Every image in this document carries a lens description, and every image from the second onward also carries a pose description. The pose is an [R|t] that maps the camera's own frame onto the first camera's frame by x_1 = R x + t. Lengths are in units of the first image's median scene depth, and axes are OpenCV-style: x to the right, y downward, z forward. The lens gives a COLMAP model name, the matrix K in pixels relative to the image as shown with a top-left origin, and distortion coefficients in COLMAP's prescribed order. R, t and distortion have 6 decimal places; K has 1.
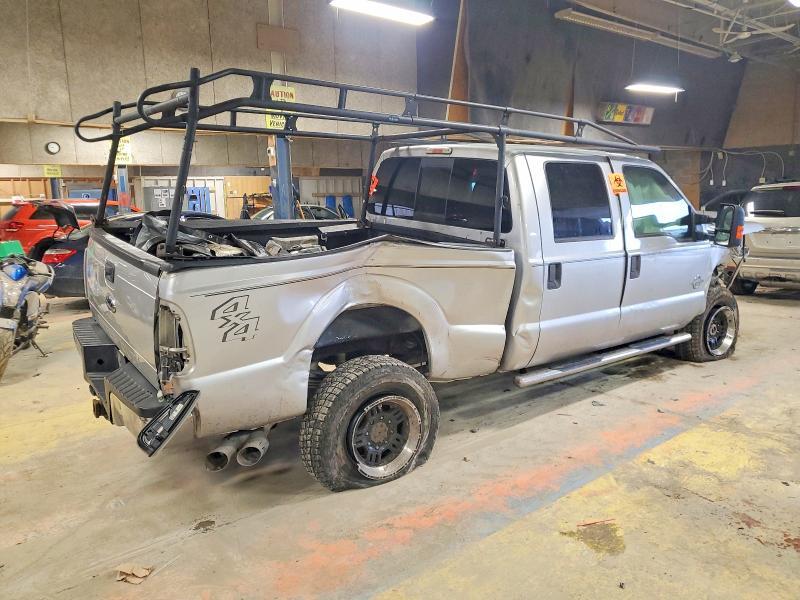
lens RADIAL K [[581.0, 0, 399.4], [0, 581.0, 300.2], [0, 0, 1]] dist [0.013852, 0.005347]
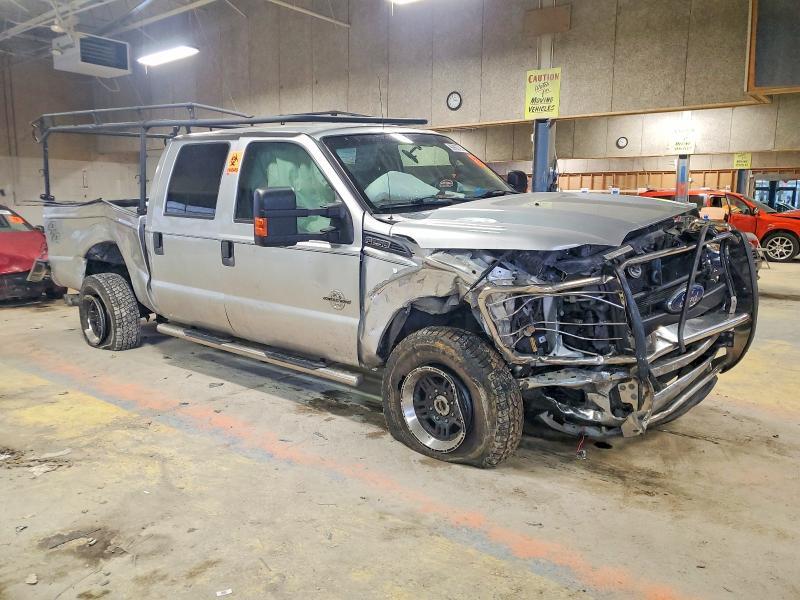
lens RADIAL K [[581.0, 0, 398.6], [0, 581.0, 300.8], [0, 0, 1]] dist [0.013852, 0.005347]
pose [[0.292299, 0.194251, -0.936391, 1.279857], [-0.183684, 0.972326, 0.144368, -0.156585], [0.938521, 0.129802, 0.319891, 0.917925]]
